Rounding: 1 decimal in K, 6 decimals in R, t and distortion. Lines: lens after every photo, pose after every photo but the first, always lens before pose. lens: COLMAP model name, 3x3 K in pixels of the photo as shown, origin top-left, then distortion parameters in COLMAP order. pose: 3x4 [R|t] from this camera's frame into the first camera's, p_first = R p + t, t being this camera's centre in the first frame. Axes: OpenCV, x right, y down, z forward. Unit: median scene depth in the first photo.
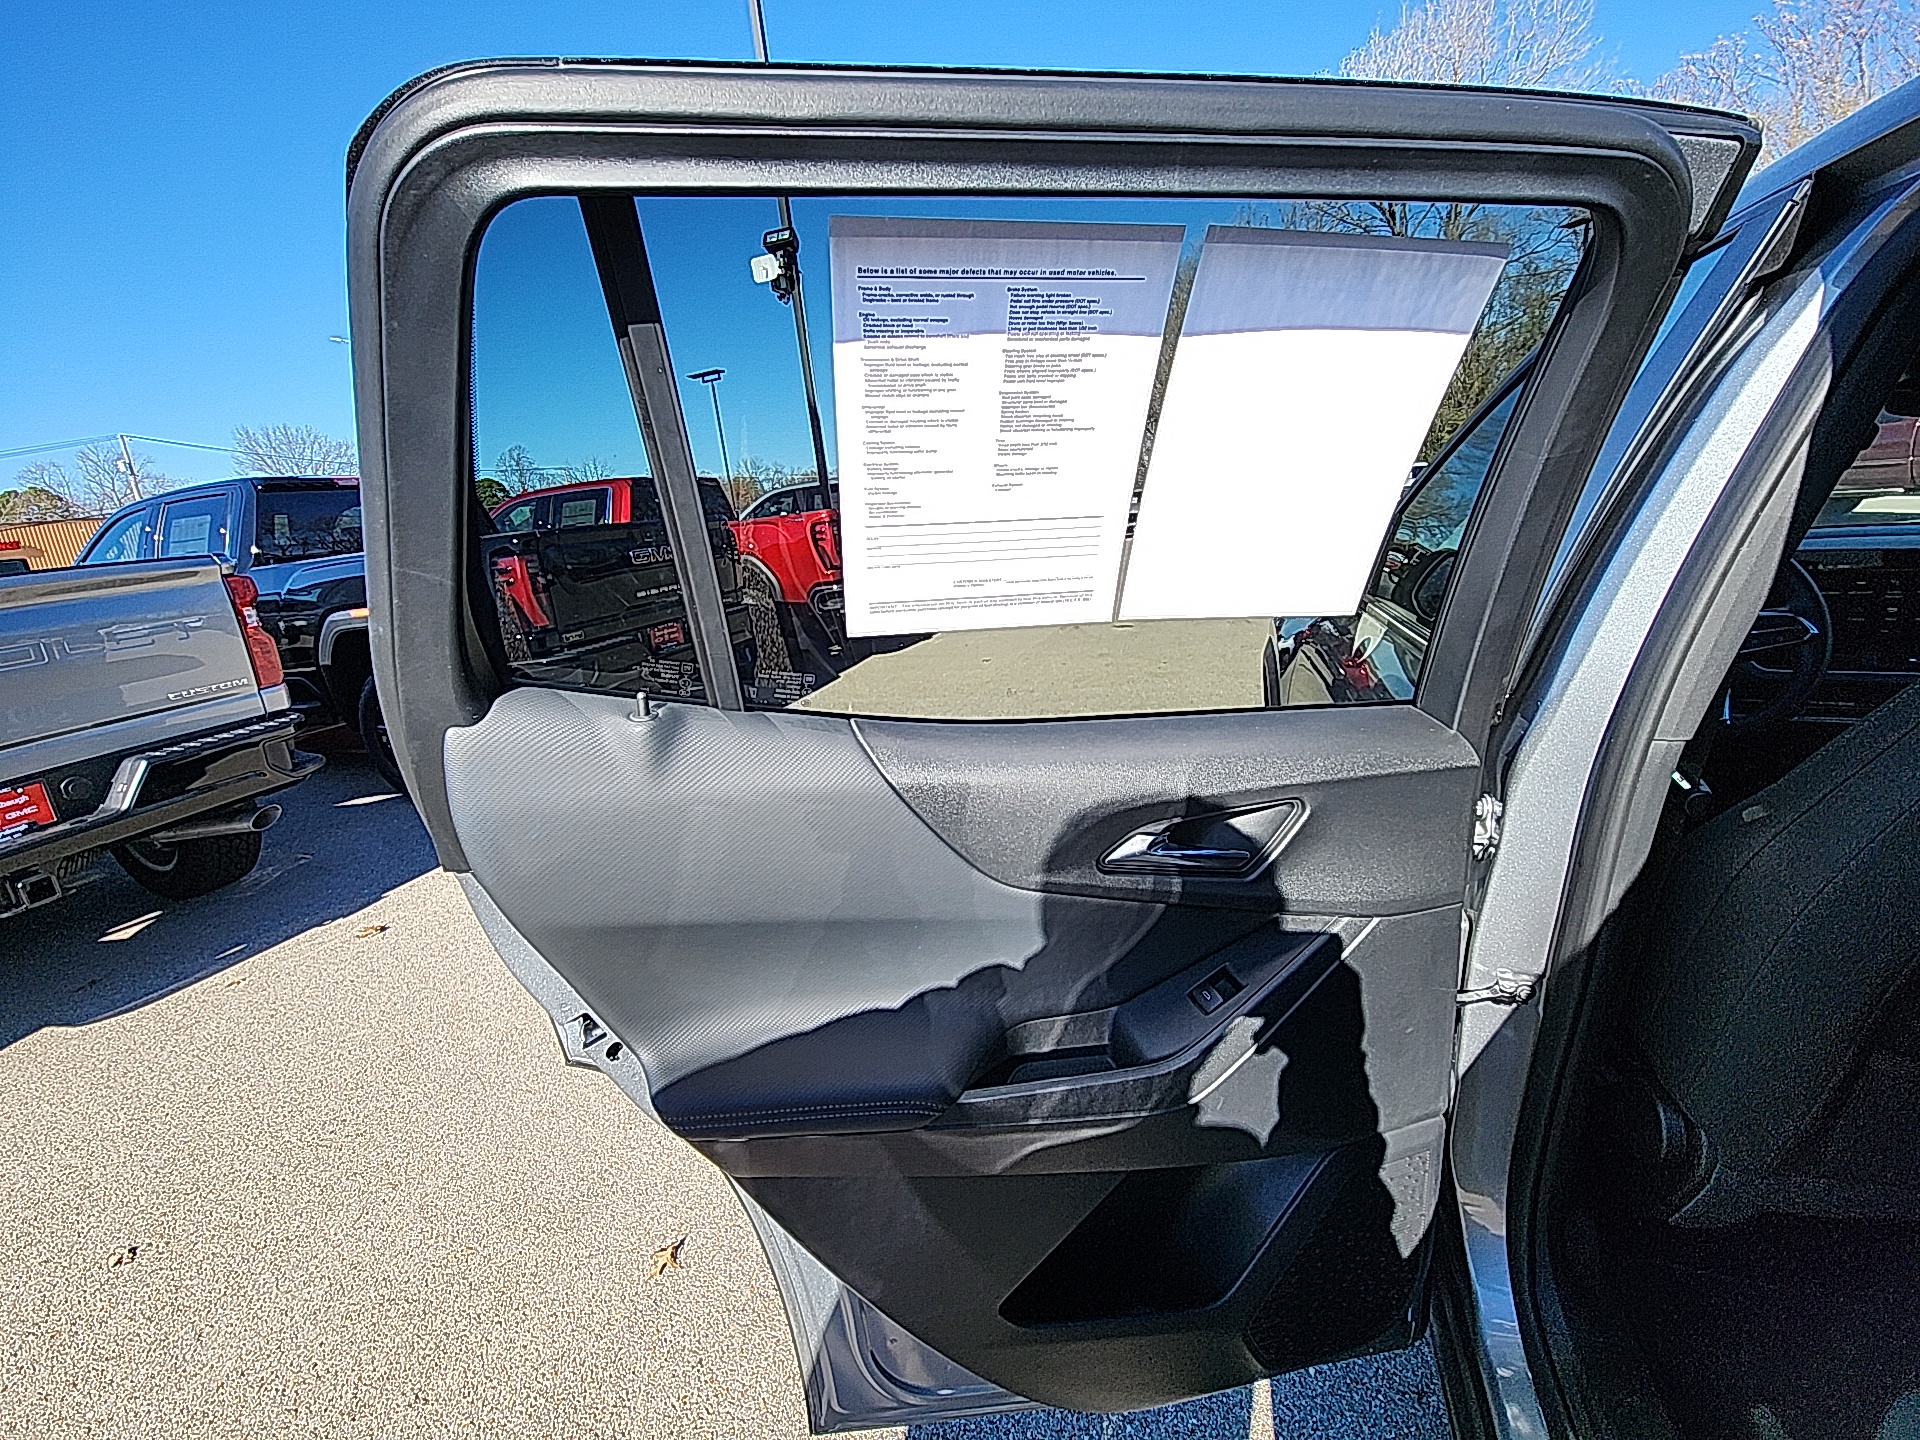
lens RADIAL K [[769.8, 0, 952.9], [0, 769.8, 706.1], [0, 0, 1]] dist [0.009007, -0.007153]
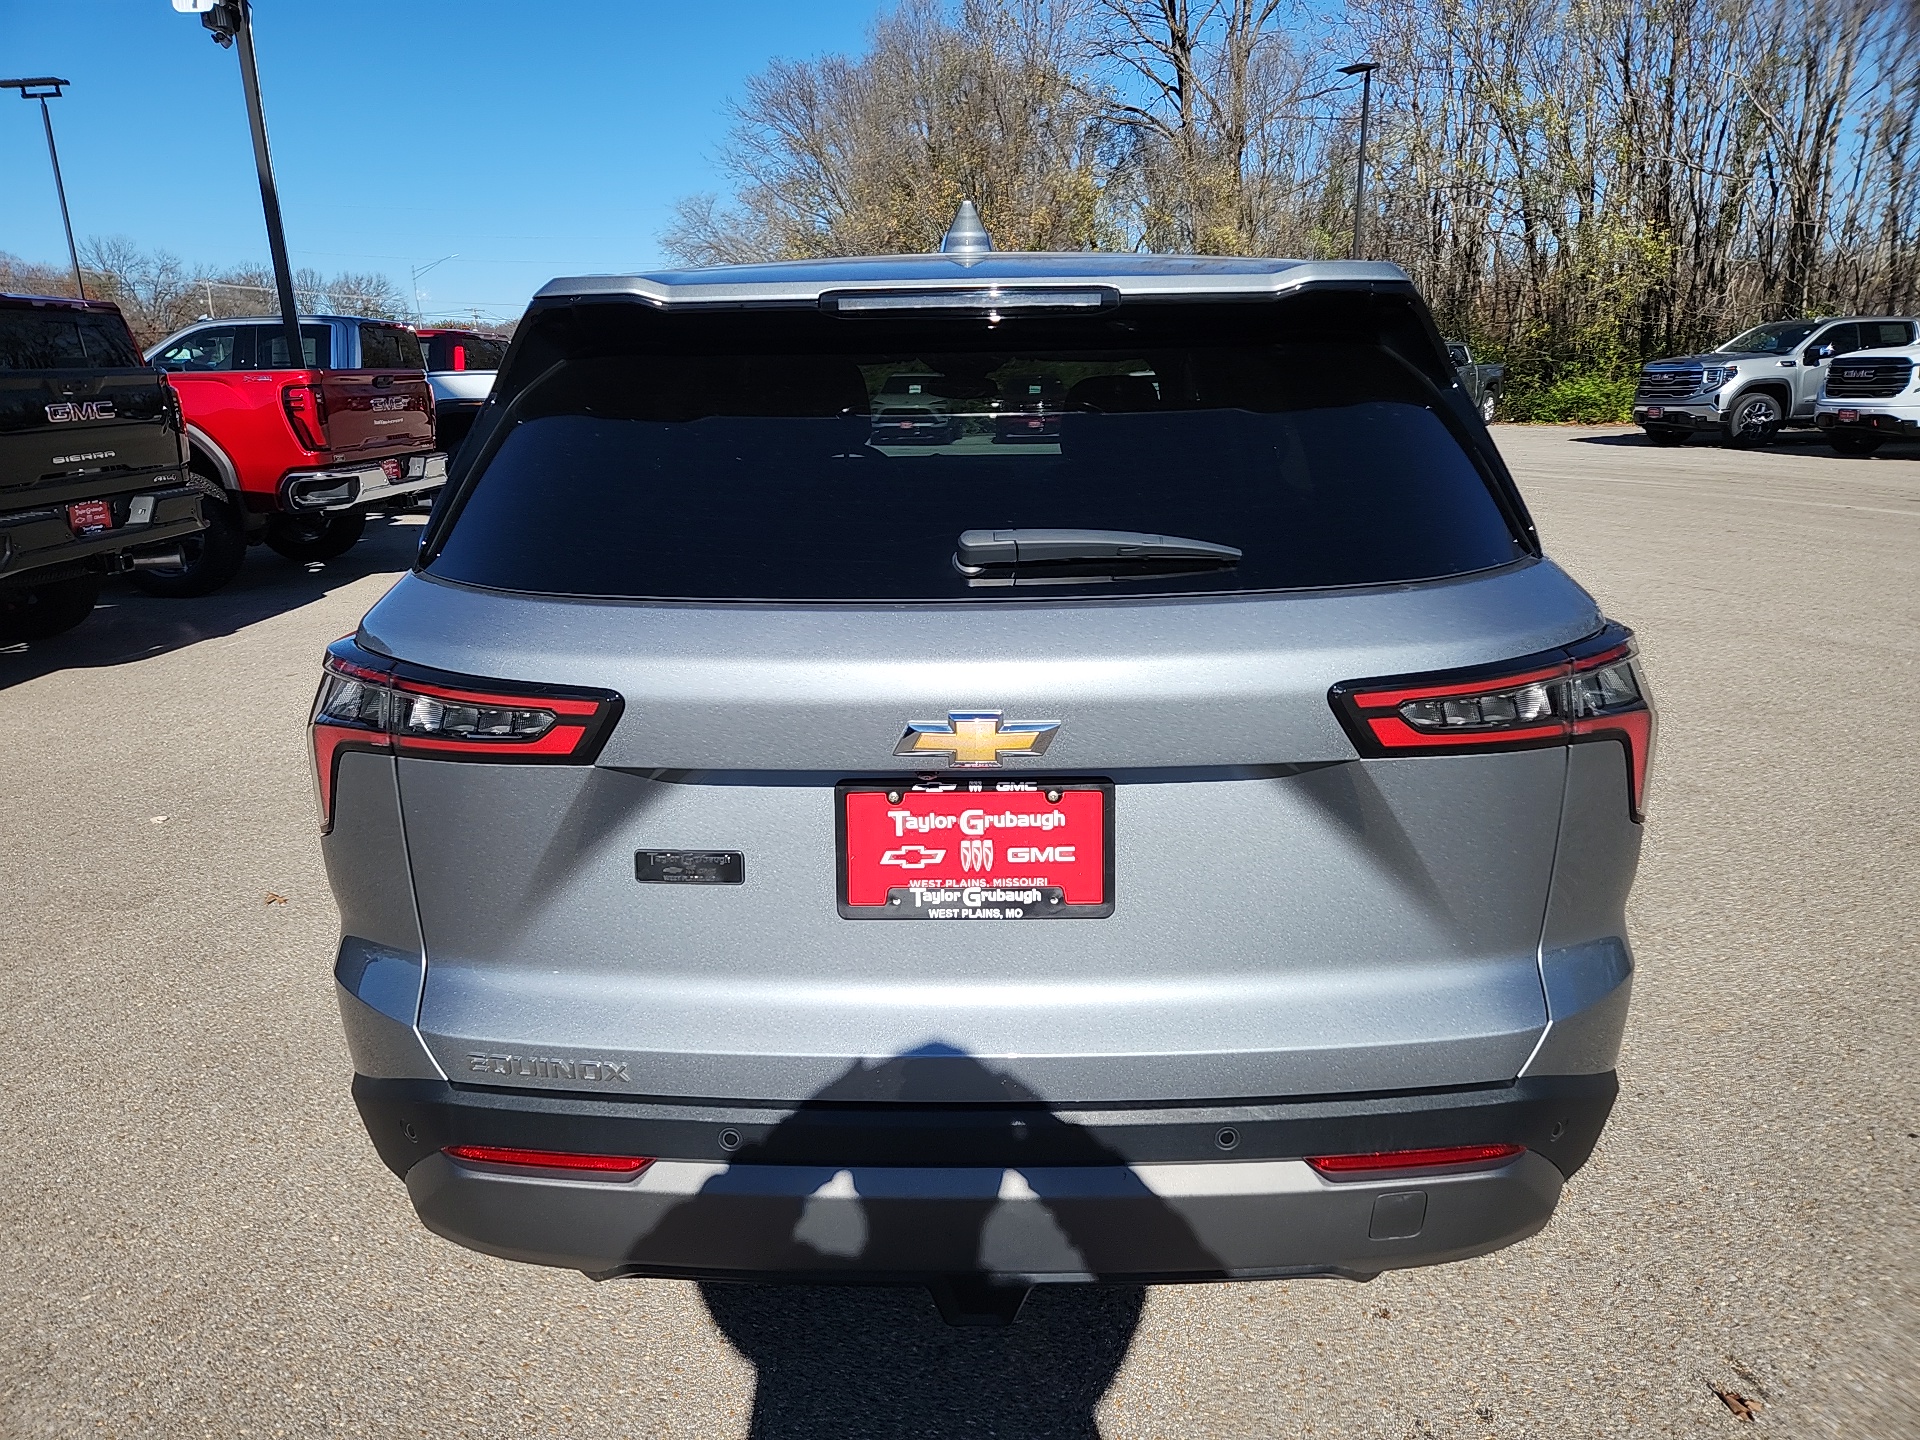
lens RADIAL K [[1278.7, 0, 937.8], [0, 1278.7, 729.6], [0, 0, 1]] dist [0.046225, -0.029007]
pose [[0.951563, -0.001745, 0.307450, 0.033632], [-0.001045, 0.999960, 0.008911, 0.083619], [-0.307453, -0.008800, 0.951522, -0.390765]]
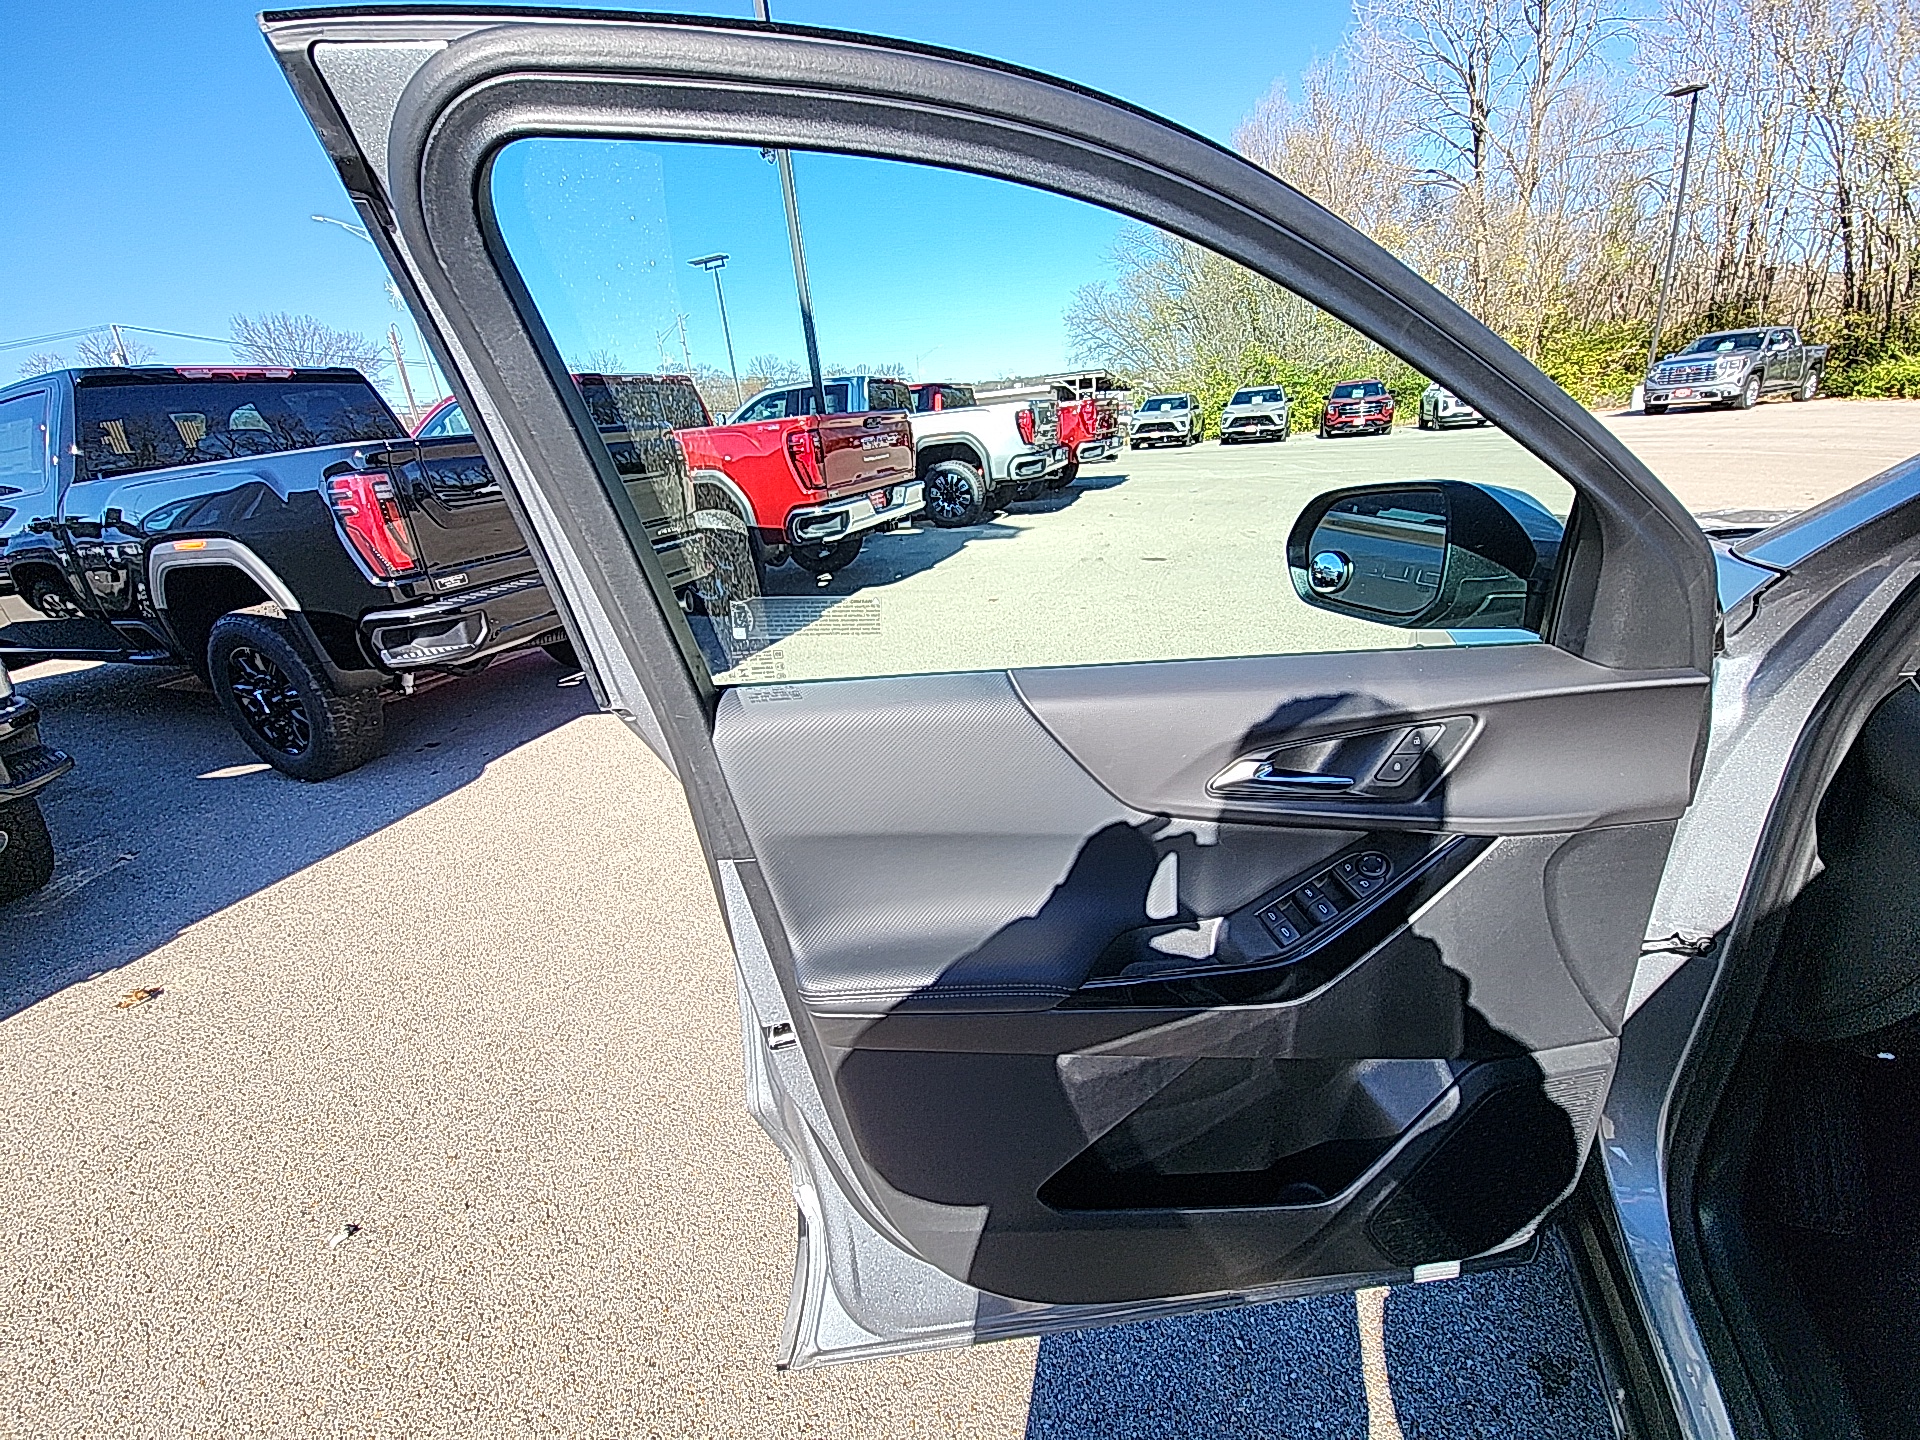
lens RADIAL K [[769.8, 0, 951.3], [0, 769.8, 705.5], [0, 0, 1]] dist [0.009007, -0.007153]
pose [[0.999521, 0.021600, -0.022163, 0.020069], [-0.019011, 0.993635, 0.111028, -0.039272], [0.024420, -0.110554, 0.993570, 0.140091]]
